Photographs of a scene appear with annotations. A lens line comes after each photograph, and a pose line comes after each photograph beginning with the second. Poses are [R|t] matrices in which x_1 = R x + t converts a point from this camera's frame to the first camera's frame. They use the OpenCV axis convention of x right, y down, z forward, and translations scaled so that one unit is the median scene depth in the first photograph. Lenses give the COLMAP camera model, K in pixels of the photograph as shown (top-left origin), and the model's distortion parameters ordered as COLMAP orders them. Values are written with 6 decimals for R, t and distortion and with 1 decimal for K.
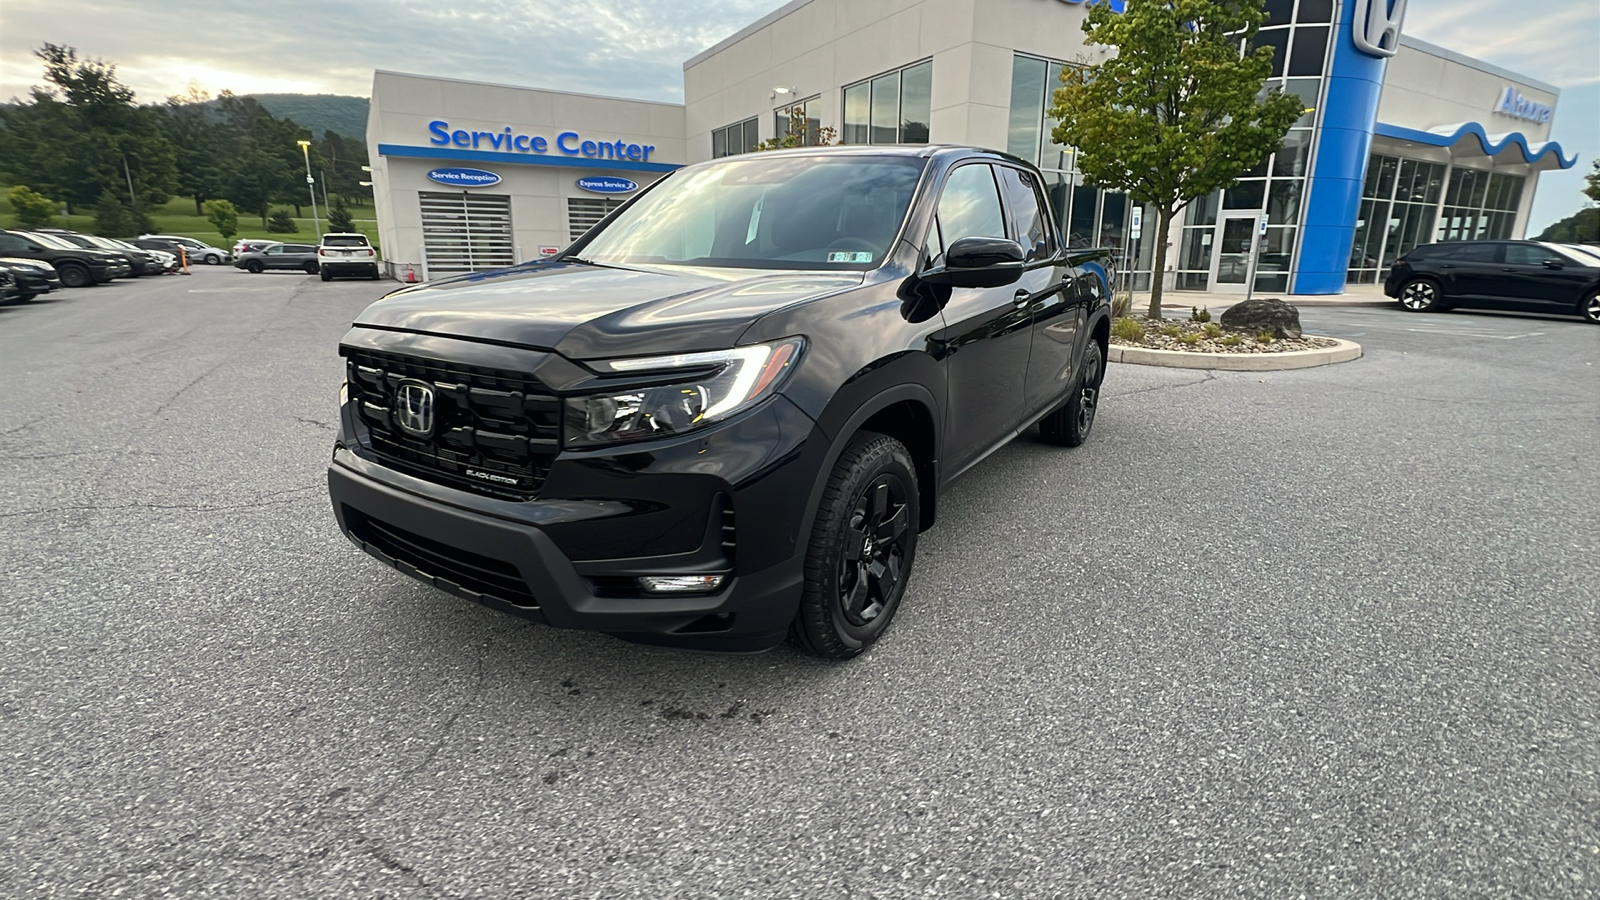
lens RADIAL K [[734.6, 0, 795.6], [0, 734.6, 444.7], [0, 0, 1]] dist [-0.003756, 0.000468]
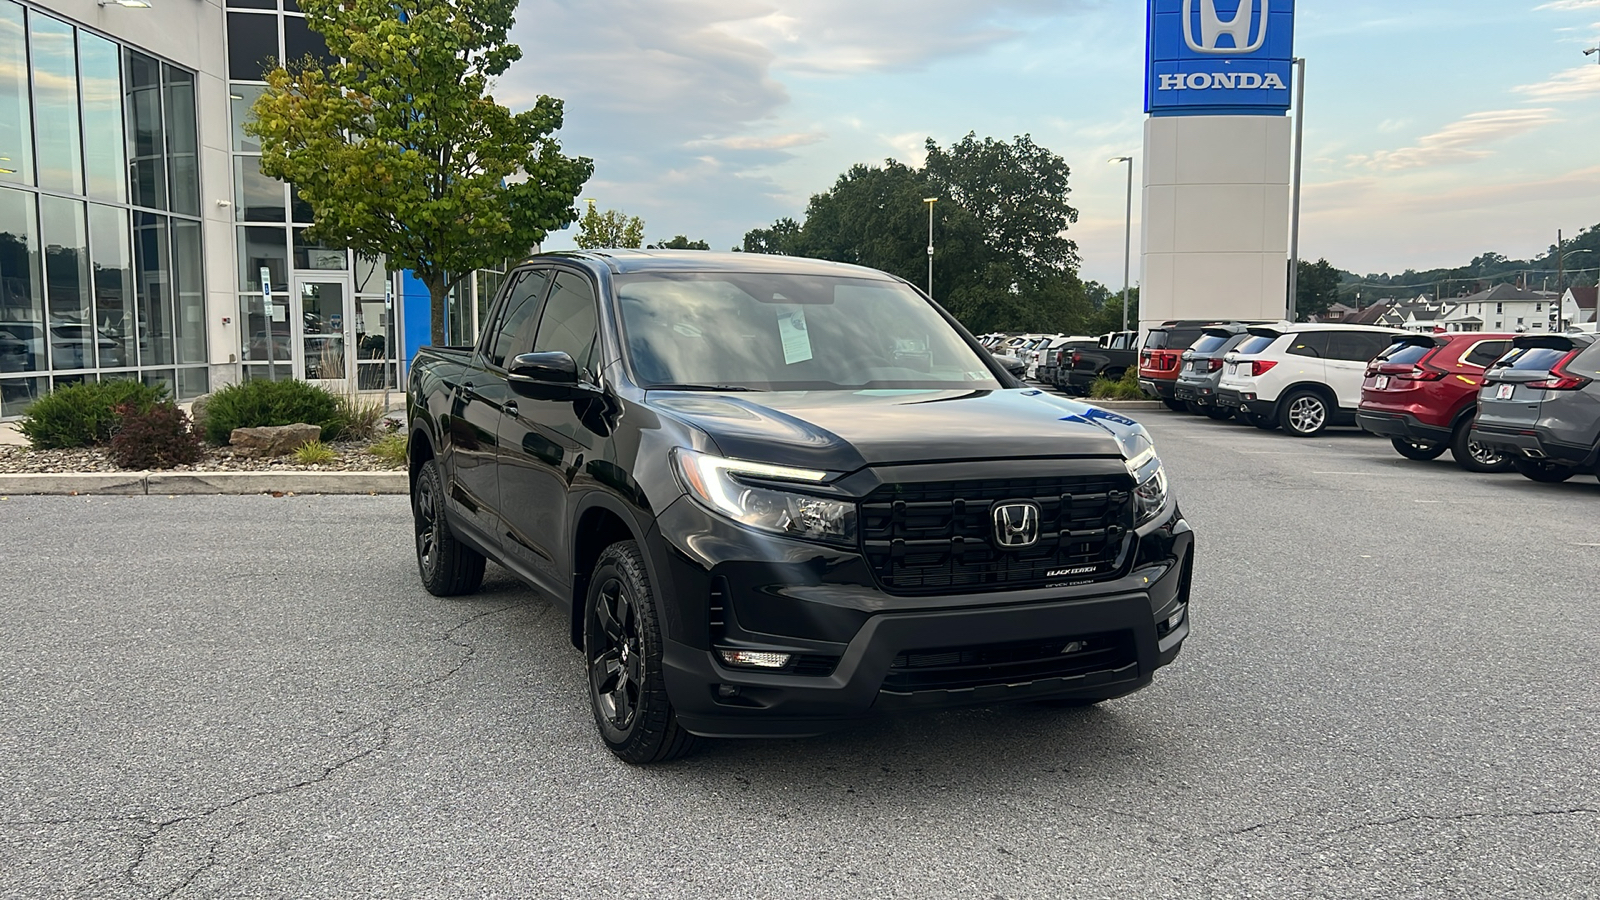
lens RADIAL K [[1376.9, 0, 805.6], [0, 1376.9, 453.7], [0, 0, 1]] dist [0.122296, -0.314123]
pose [[0.519481, -0.081560, 0.850580, -0.240320], [0.217894, 0.975170, -0.039570, -0.013744], [-0.826233, 0.205893, 0.524354, 0.014329]]
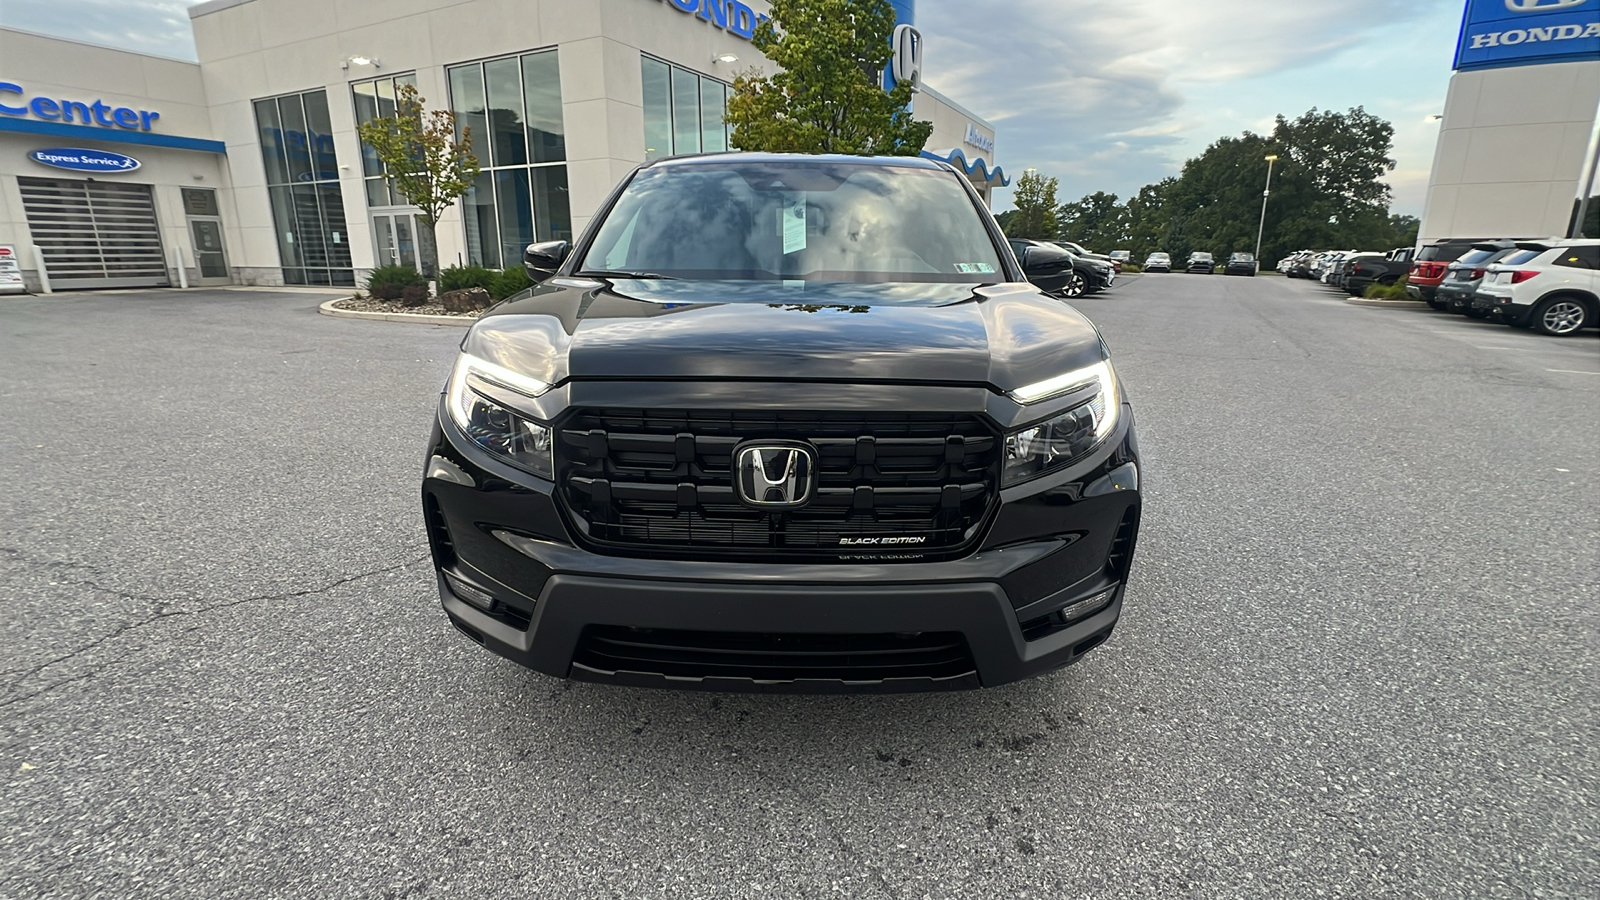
lens RADIAL K [[734.6, 0, 795.6], [0, 734.6, 444.7], [0, 0, 1]] dist [-0.003756, 0.000468]
pose [[0.852233, -0.139492, 0.504224, -0.086703], [0.136674, 0.989691, 0.042791, -0.010963], [-0.504995, 0.032446, 0.862512, 0.030154]]
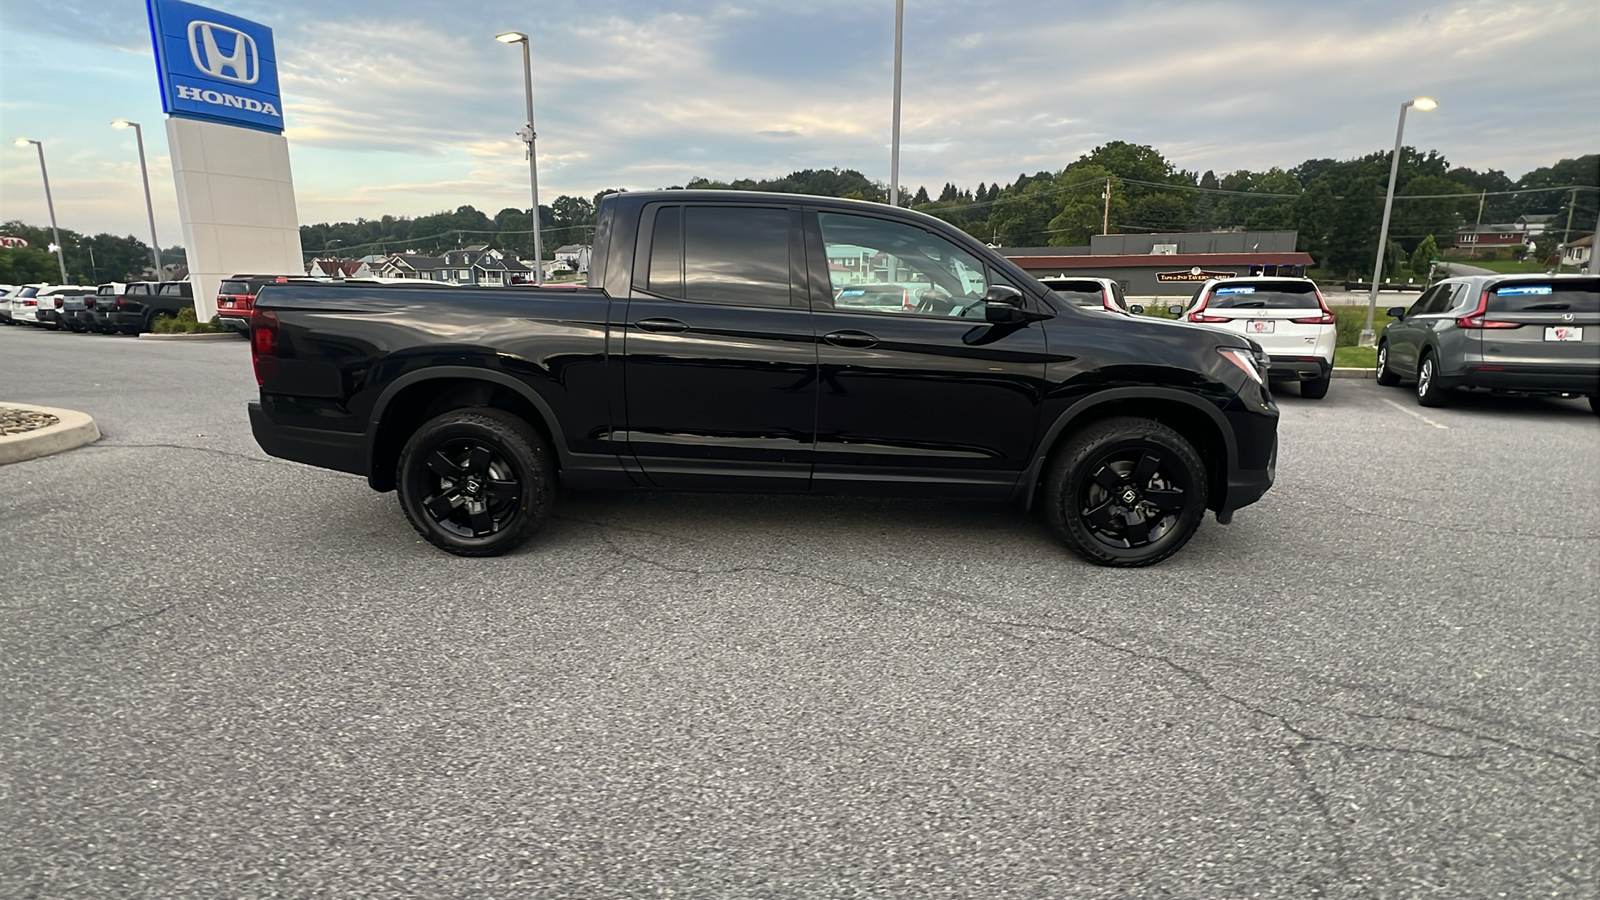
lens RADIAL K [[734.6, 0, 795.6], [0, 734.6, 444.7], [0, 0, 1]] dist [-0.003756, 0.000468]
pose [[-0.523448, -0.185821, 0.831548, -0.164985], [0.202642, 0.920778, 0.333322, -0.082419], [-0.827610, 0.342983, -0.444325, 0.300866]]
